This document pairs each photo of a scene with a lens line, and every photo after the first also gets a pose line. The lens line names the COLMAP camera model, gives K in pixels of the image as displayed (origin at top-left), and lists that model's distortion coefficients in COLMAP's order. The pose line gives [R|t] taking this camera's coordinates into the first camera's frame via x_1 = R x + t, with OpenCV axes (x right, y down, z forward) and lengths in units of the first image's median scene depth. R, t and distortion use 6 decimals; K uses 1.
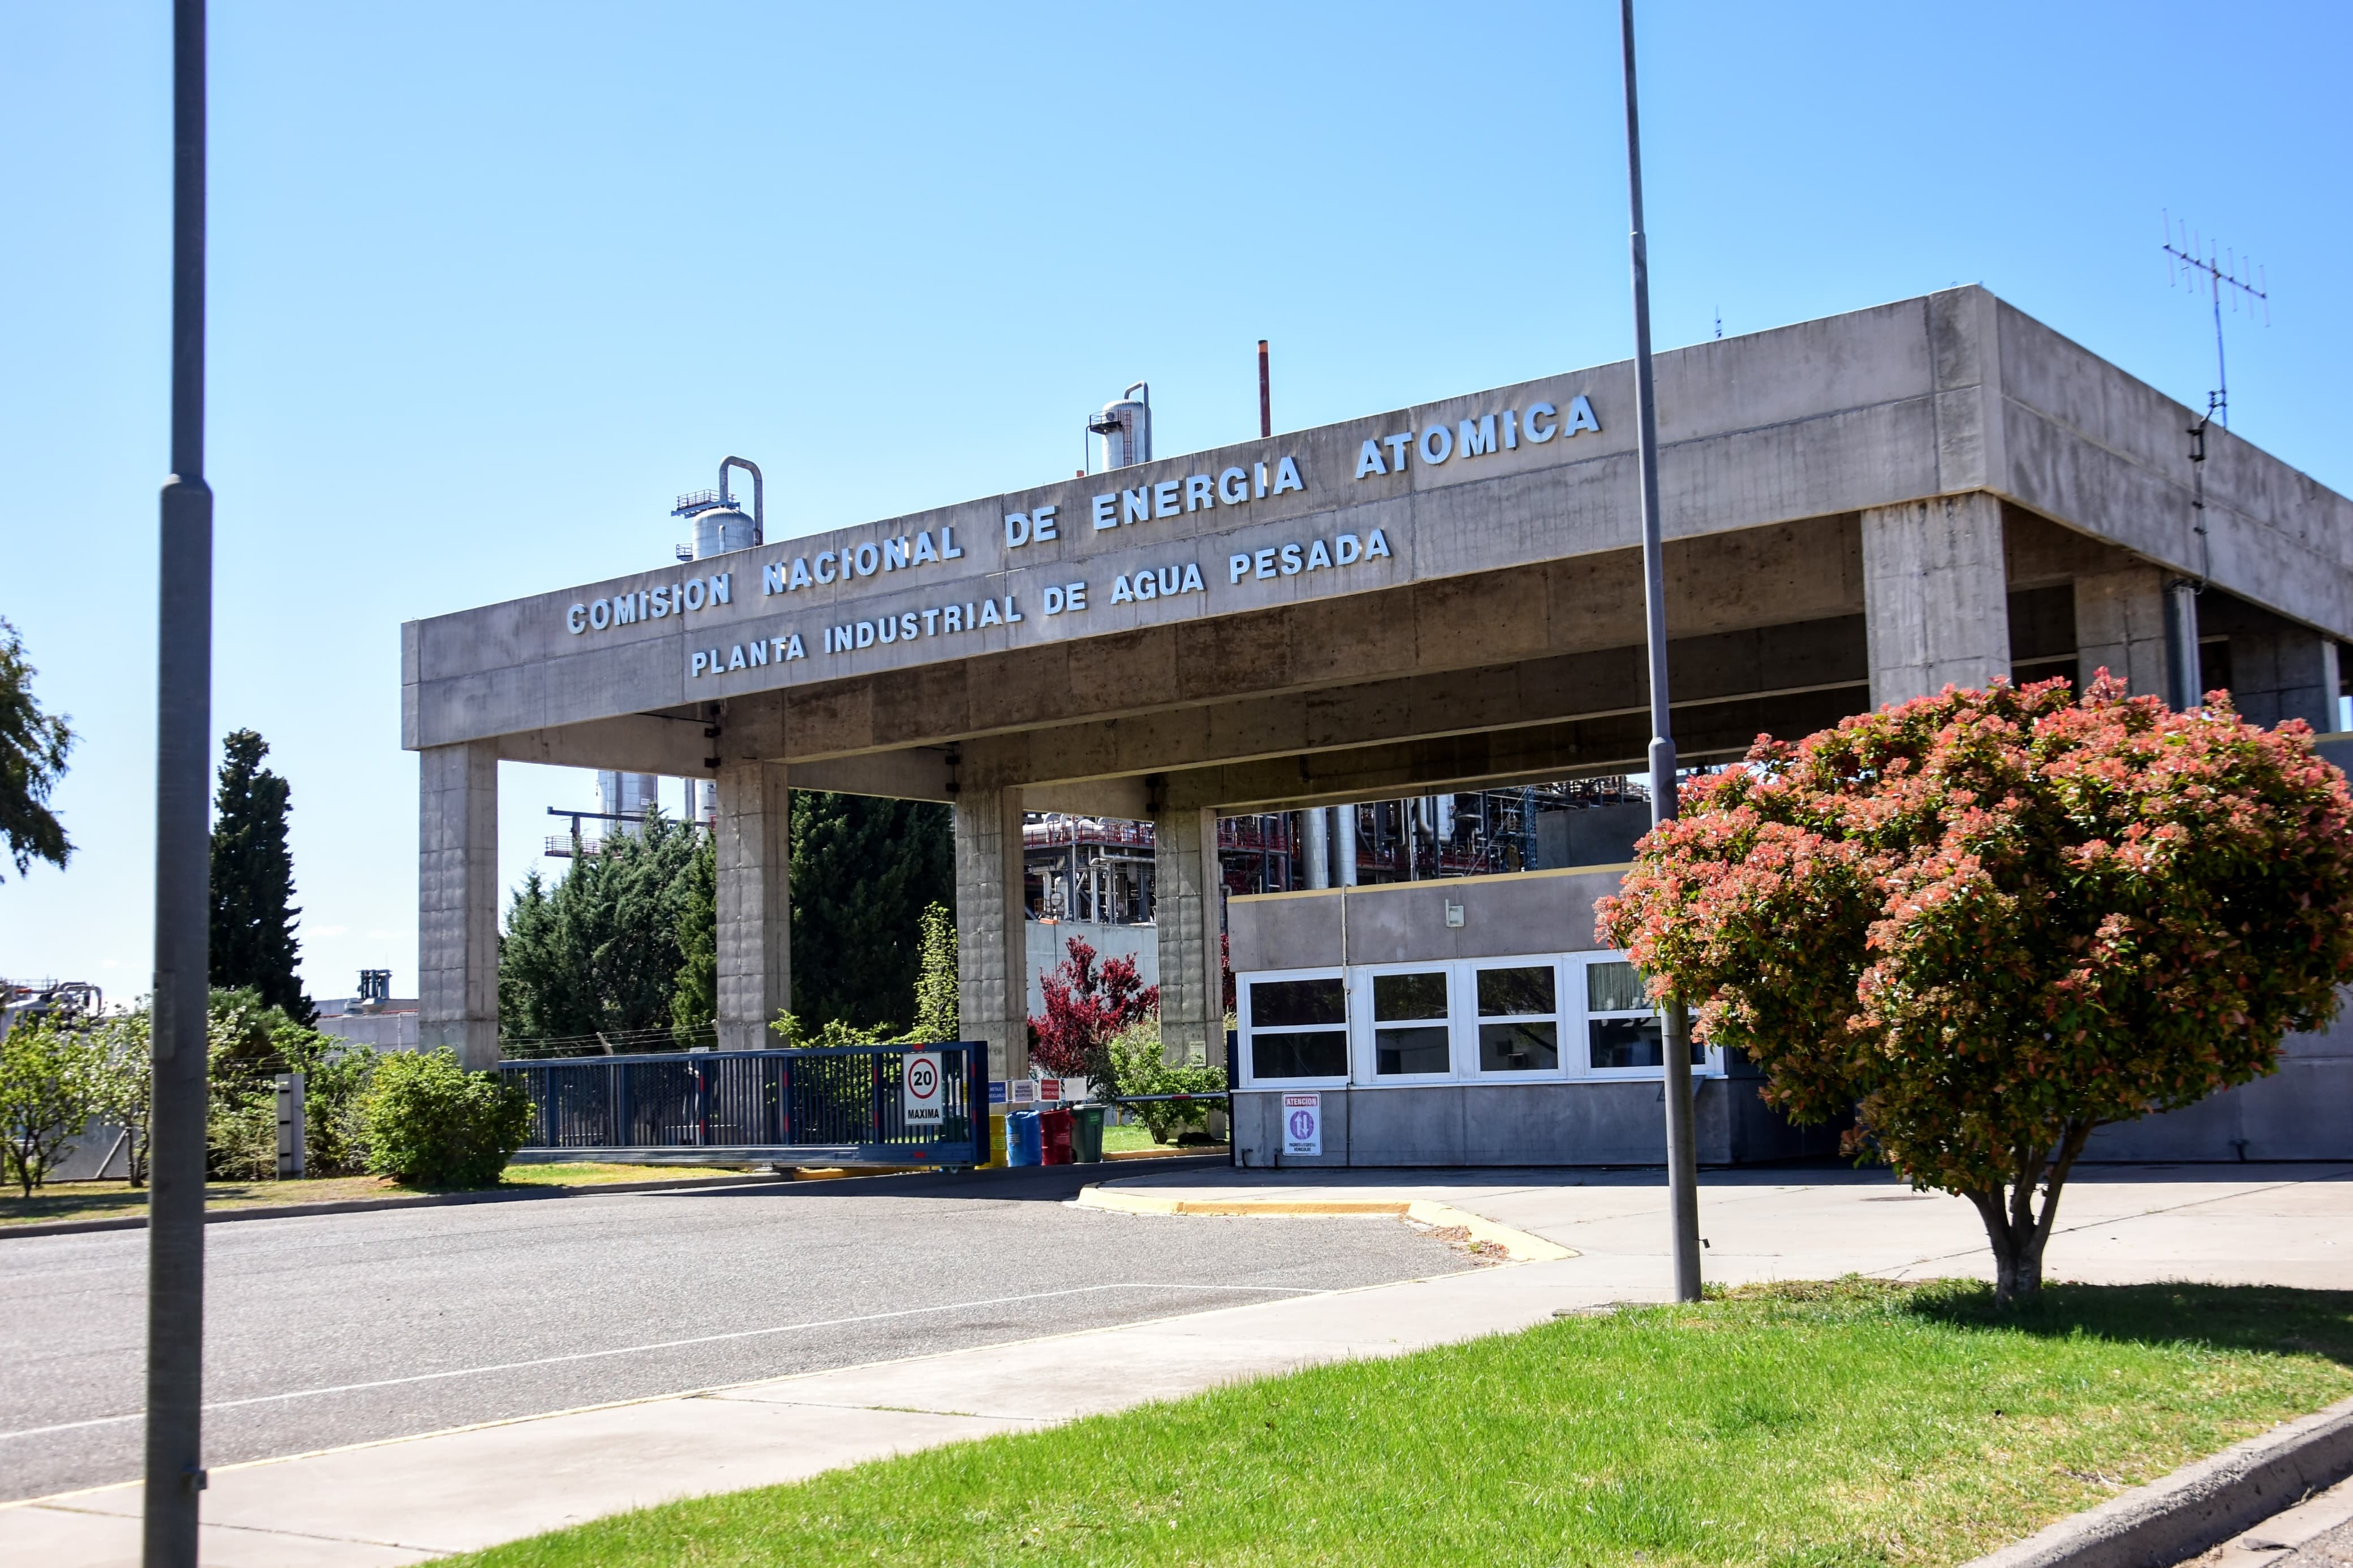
lens RADIAL K [[2633.8, 0, 1176.5], [0, 2633.8, 784.0], [0, 0, 1]] dist [-0.015414, 0.003171]
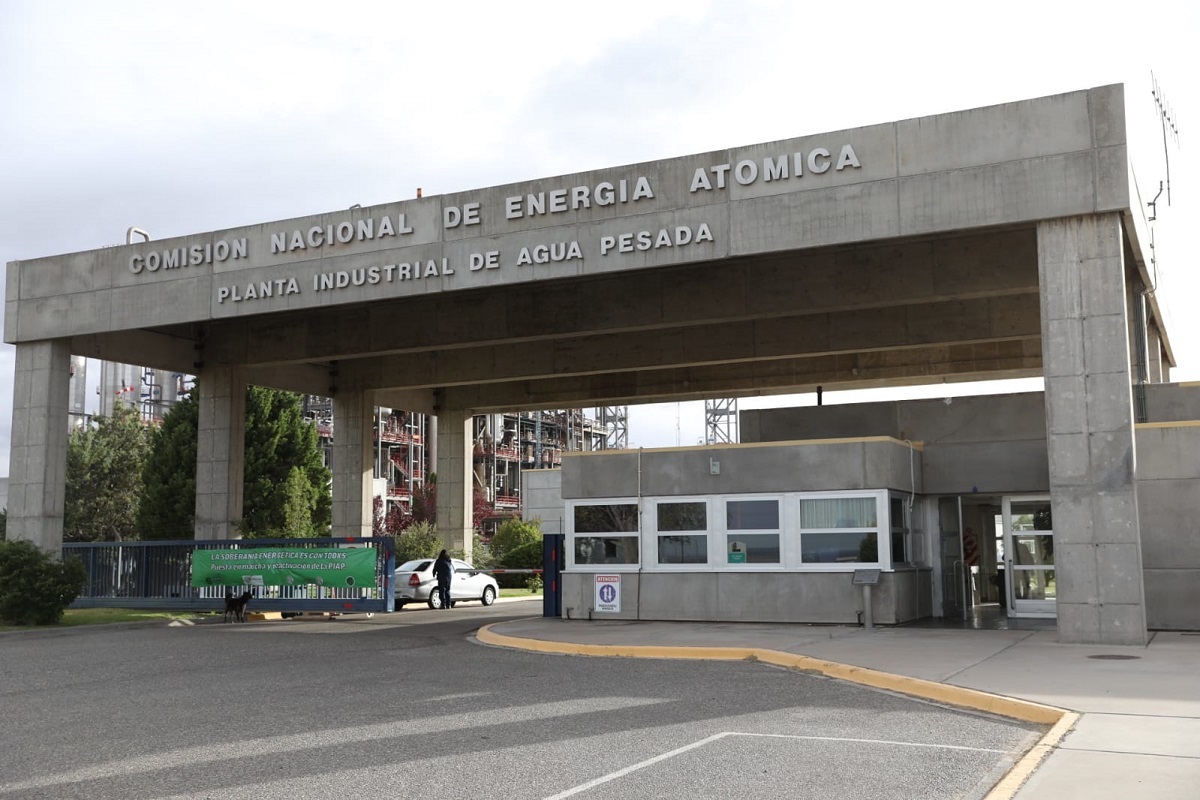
lens RADIAL K [[1266.7, 0, 600.0], [0, 1266.7, 400.0], [0, 0, 1]] dist [0.025917, 0.032585]
pose [[0.979268, 0.045302, 0.197440, -0.123493], [-0.042617, 0.998932, -0.017826, 0.024911], [-0.198037, 0.009042, 0.980153, 0.240334]]
